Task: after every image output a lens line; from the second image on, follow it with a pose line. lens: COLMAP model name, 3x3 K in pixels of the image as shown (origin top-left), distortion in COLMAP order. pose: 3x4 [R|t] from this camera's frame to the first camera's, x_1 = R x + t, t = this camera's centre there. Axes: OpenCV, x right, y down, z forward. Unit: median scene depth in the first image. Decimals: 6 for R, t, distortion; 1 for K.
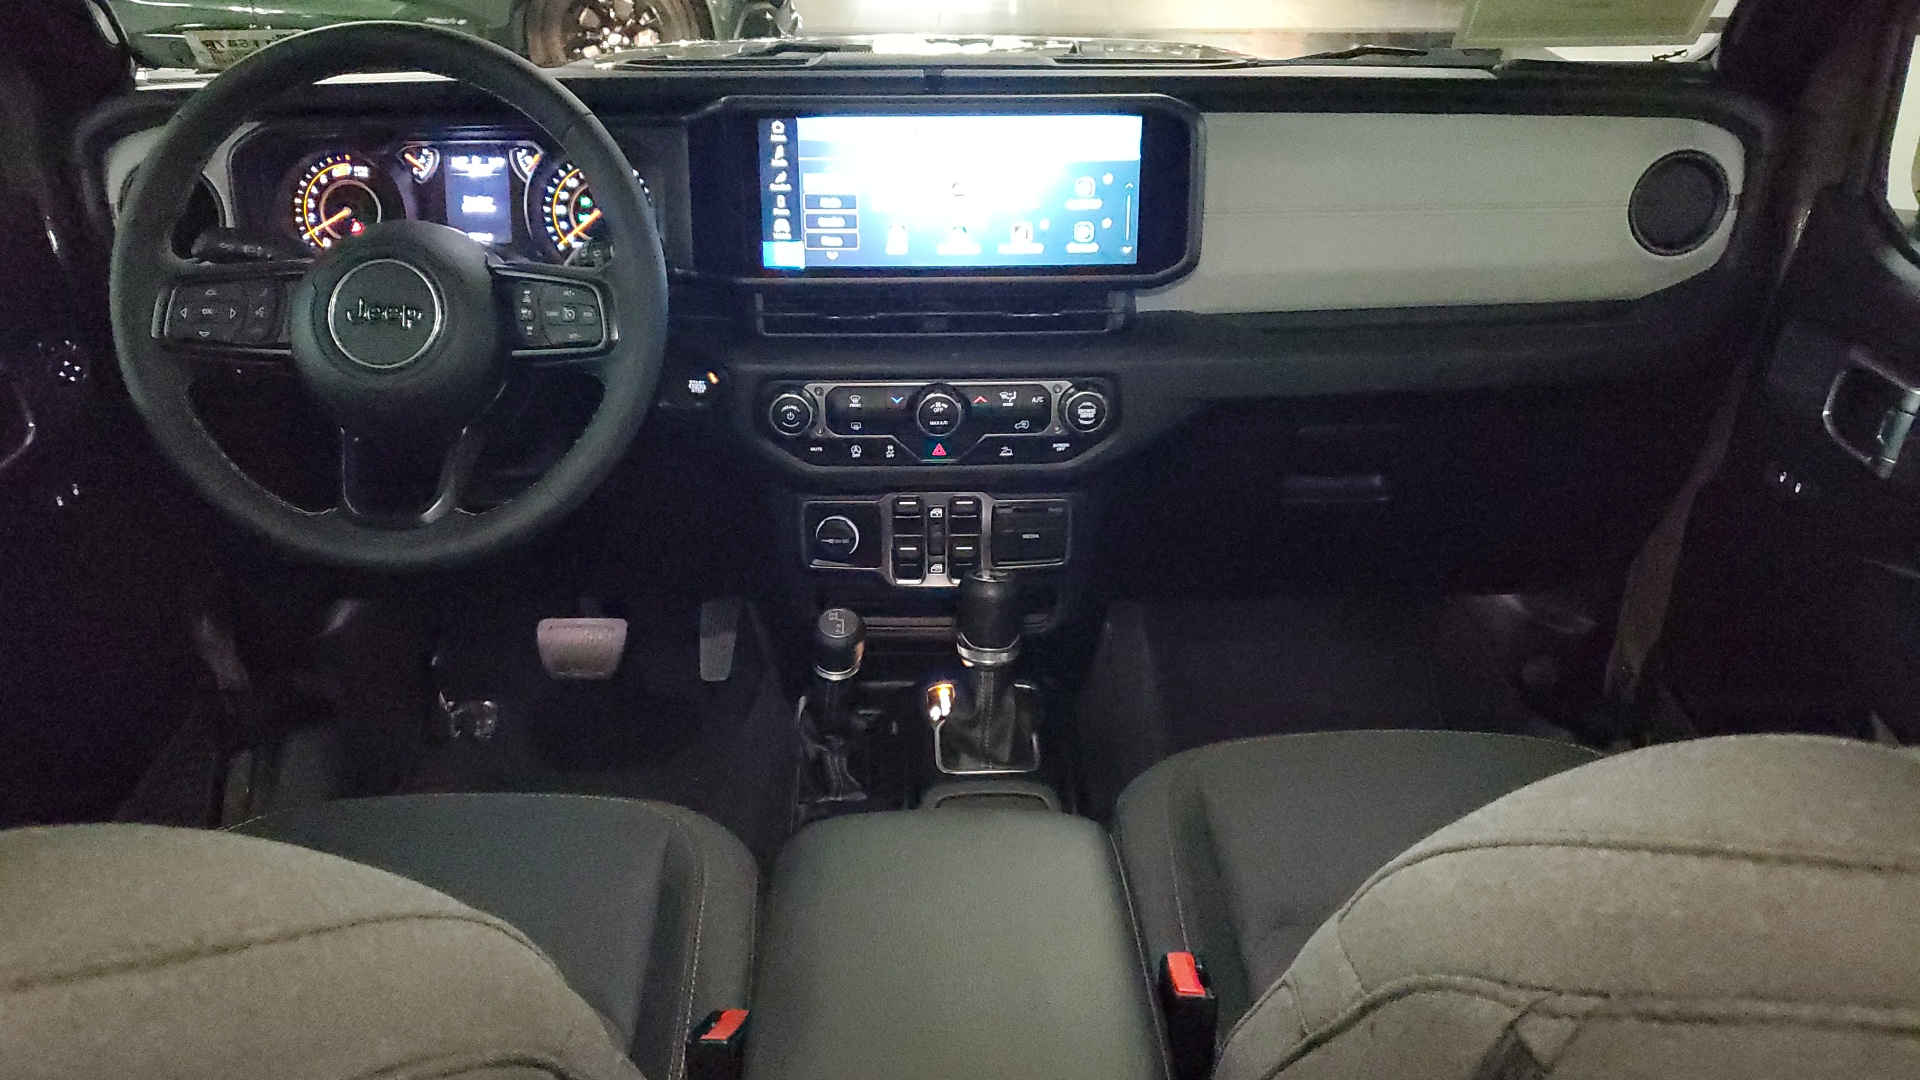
lens RADIAL K [[1530.5, 0, 941.9], [0, 1530.5, 572.9], [0, 0, 1]] dist [0.052095, -0.075855]
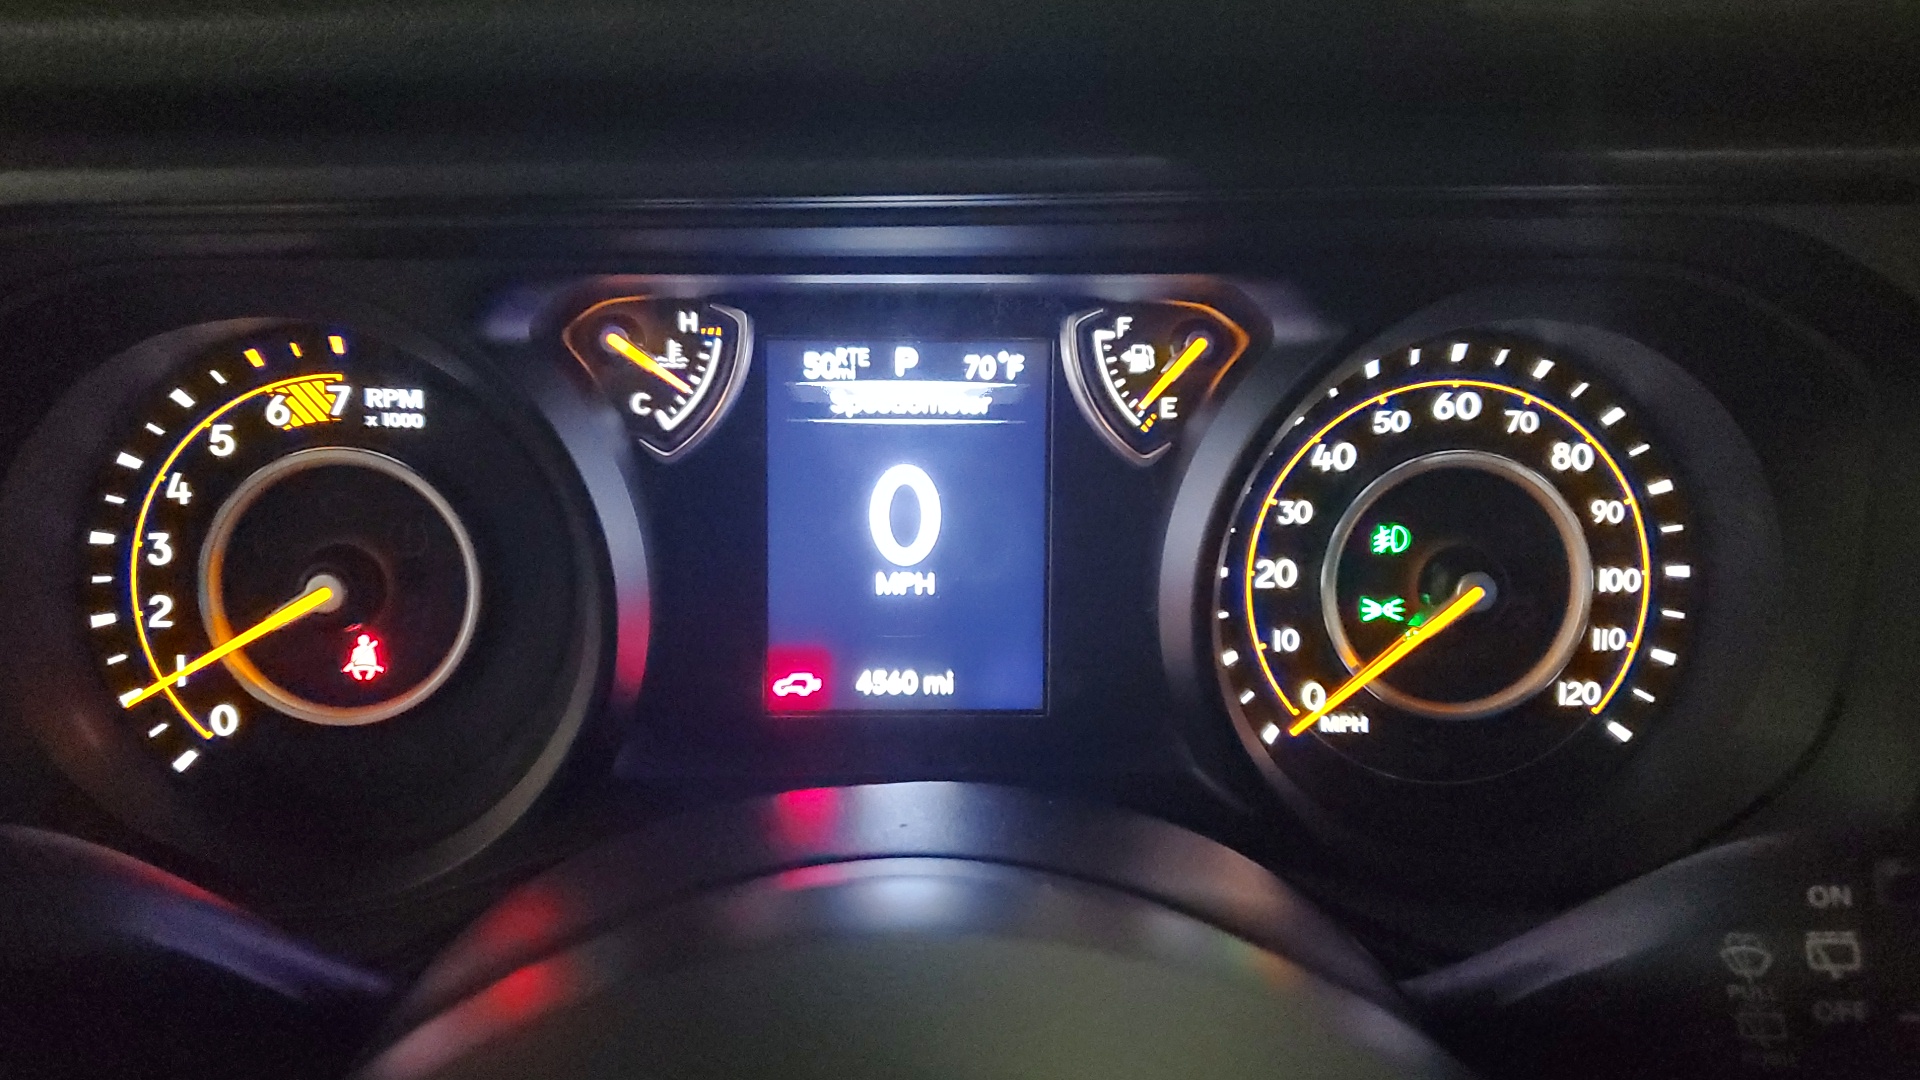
lens RADIAL K [[1530.5, 0, 897.0], [0, 1530.5, 566.8], [0, 0, 1]] dist [0.052095, -0.075855]
pose [[0.999437, 0.000853, 0.033546, -0.312804], [0.002354, 0.995431, -0.095459, -0.216736], [-0.033474, 0.095484, 0.994868, 0.781340]]
